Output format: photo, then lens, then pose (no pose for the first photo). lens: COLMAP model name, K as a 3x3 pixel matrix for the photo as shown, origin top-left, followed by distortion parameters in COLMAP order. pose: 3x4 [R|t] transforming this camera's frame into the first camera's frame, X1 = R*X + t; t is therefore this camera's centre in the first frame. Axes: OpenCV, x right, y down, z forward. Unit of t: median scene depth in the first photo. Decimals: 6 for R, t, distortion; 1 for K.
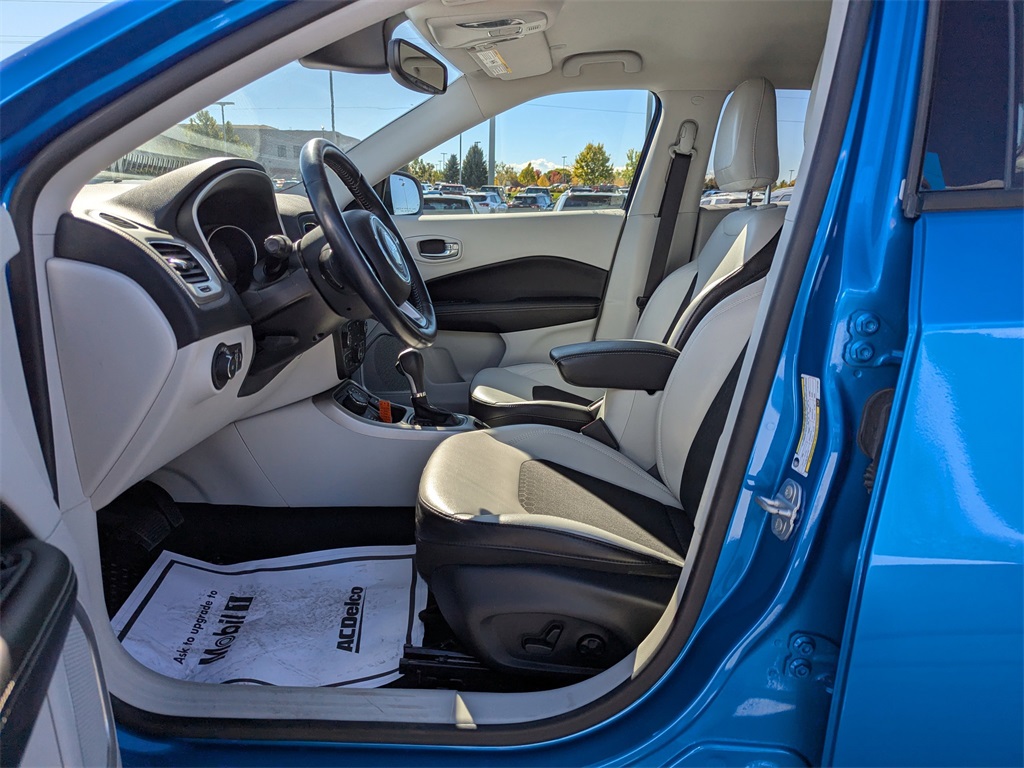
lens RADIAL K [[725.6, 0, 512.2], [0, 725.6, 380.3], [0, 0, 1]] dist [0.043769, -0.033345]
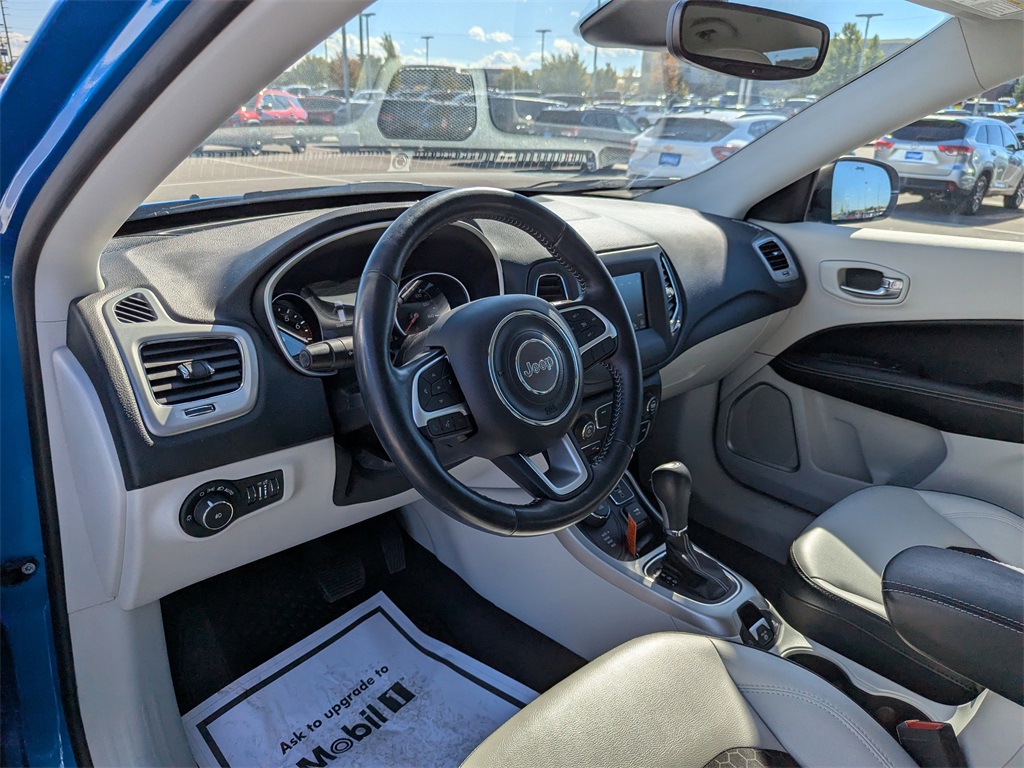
lens RADIAL K [[725.6, 0, 505.9], [0, 725.6, 379.8], [0, 0, 1]] dist [0.043769, -0.033345]
pose [[0.708801, 0.253595, -0.658249, 0.189283], [-0.187503, 0.967308, 0.170759, -0.226106], [0.680032, 0.002390, 0.733178, 0.440529]]
